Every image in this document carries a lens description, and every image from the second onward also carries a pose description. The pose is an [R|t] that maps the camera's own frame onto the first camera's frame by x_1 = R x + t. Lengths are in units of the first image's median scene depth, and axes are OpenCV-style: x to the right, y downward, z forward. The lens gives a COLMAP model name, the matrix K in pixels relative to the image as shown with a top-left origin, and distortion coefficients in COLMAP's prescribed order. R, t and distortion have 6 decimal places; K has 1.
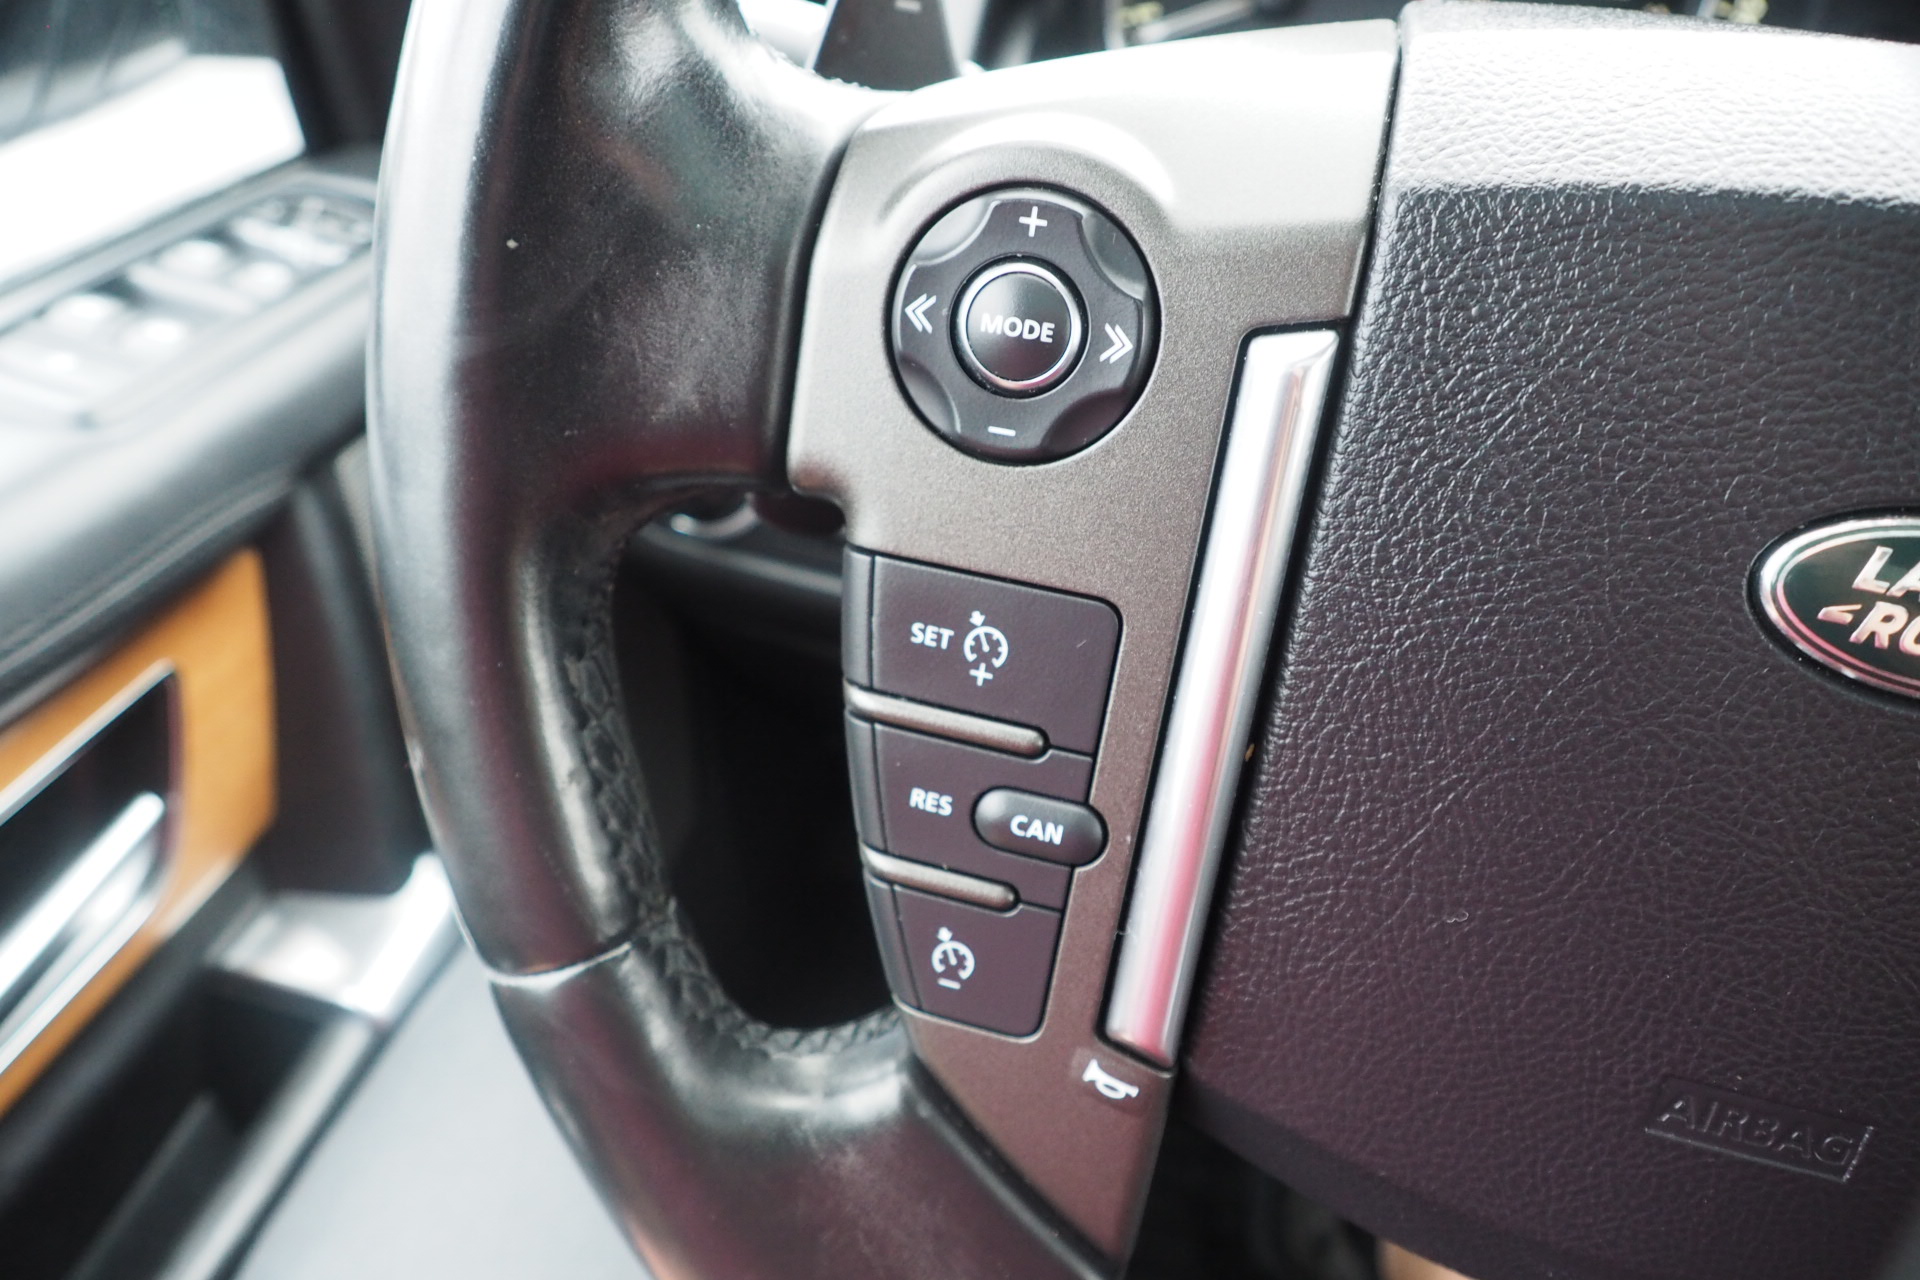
lens RADIAL K [[1356.1, 0, 960.0], [0, 1356.1, 640.0], [0, 0, 1]] dist [-0.030754, 0.008532]
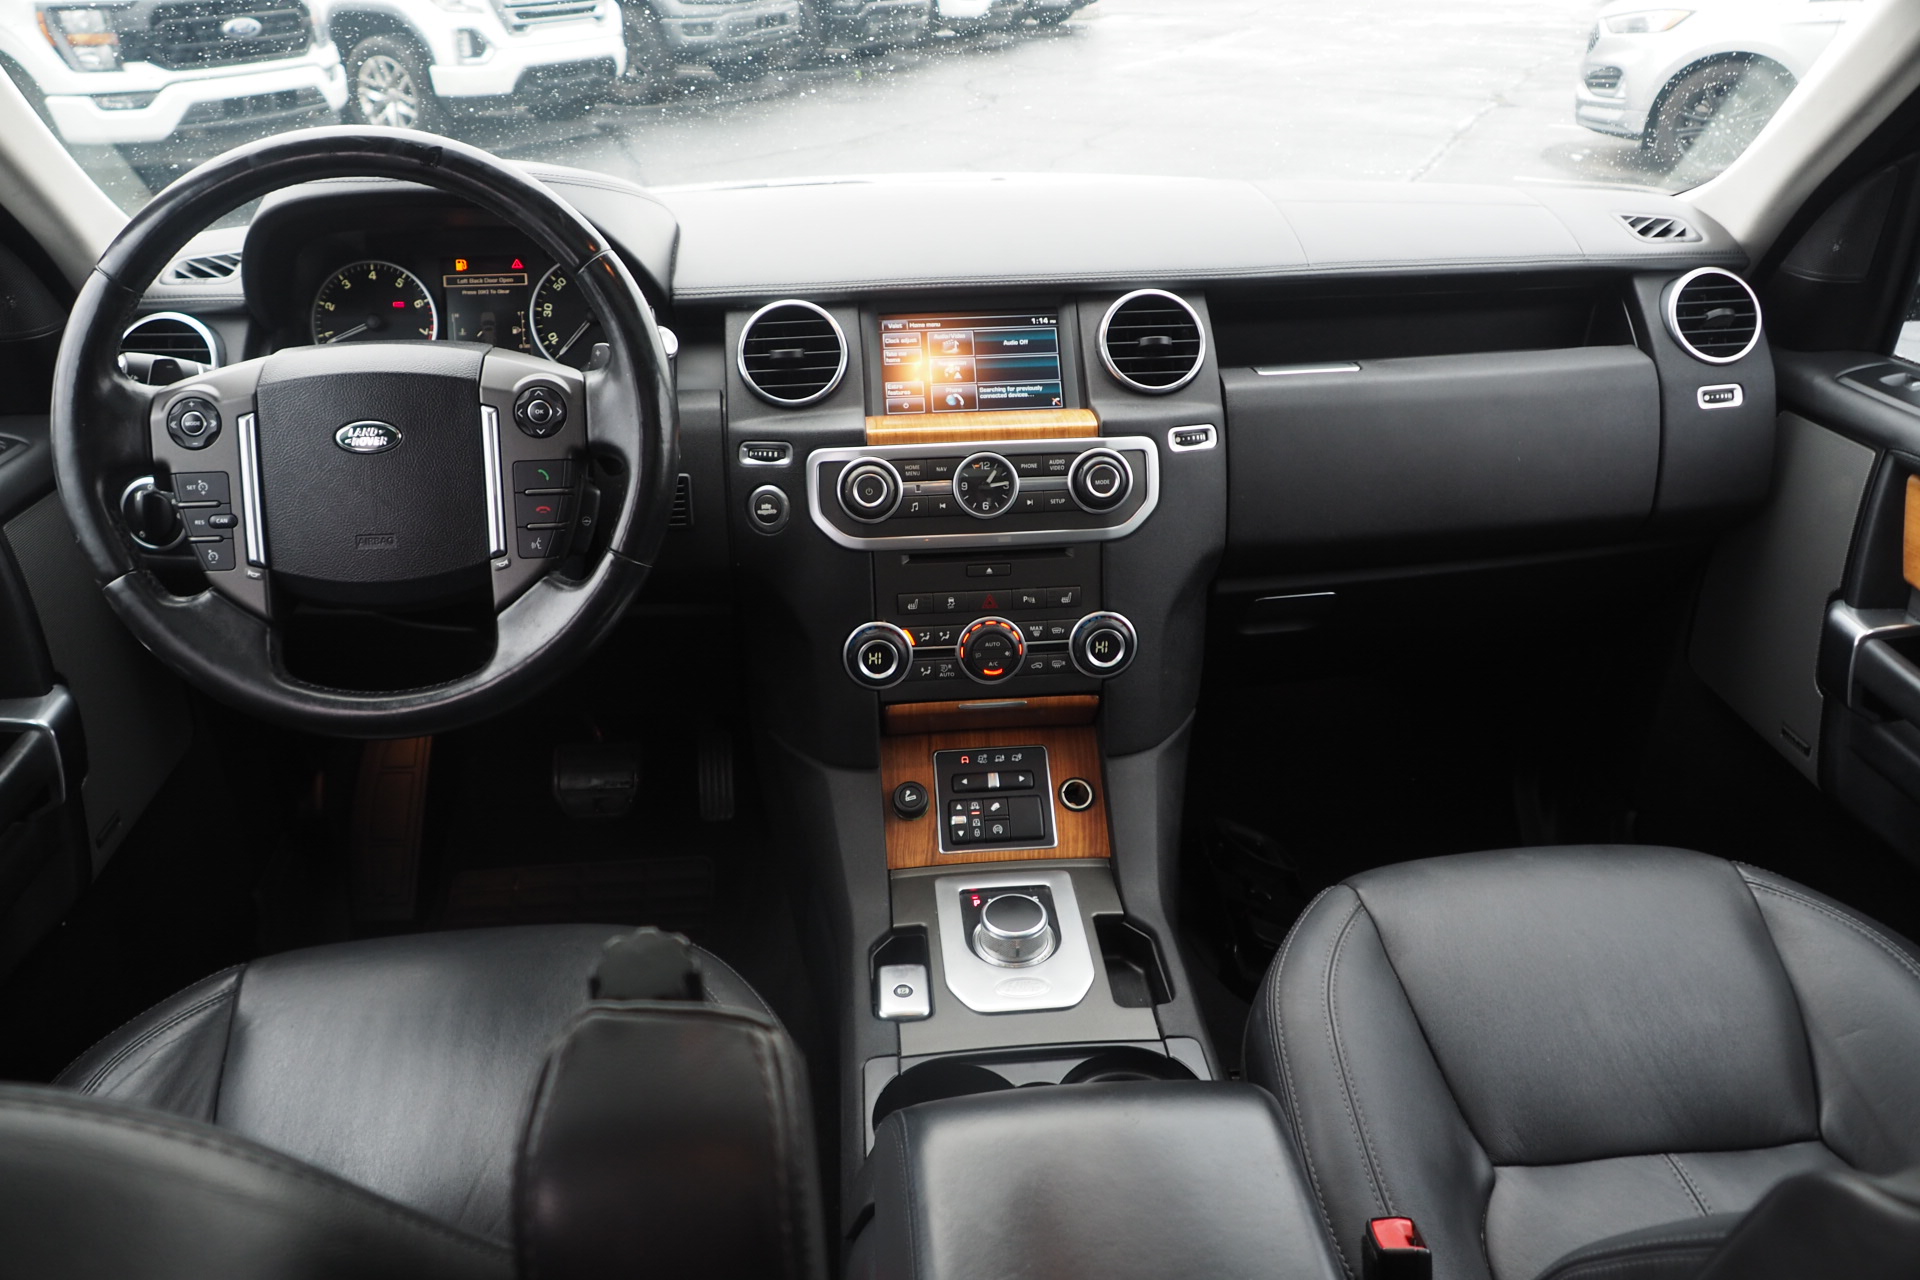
lens RADIAL K [[1356.1, 0, 960.0], [0, 1356.1, 640.0], [0, 0, 1]] dist [-0.030754, 0.008532]
pose [[0.937795, -0.214484, 0.273014, 1.153904], [0.258516, 0.956282, -0.136724, 1.927387], [-0.231754, 0.198797, 0.952245, -4.210532]]
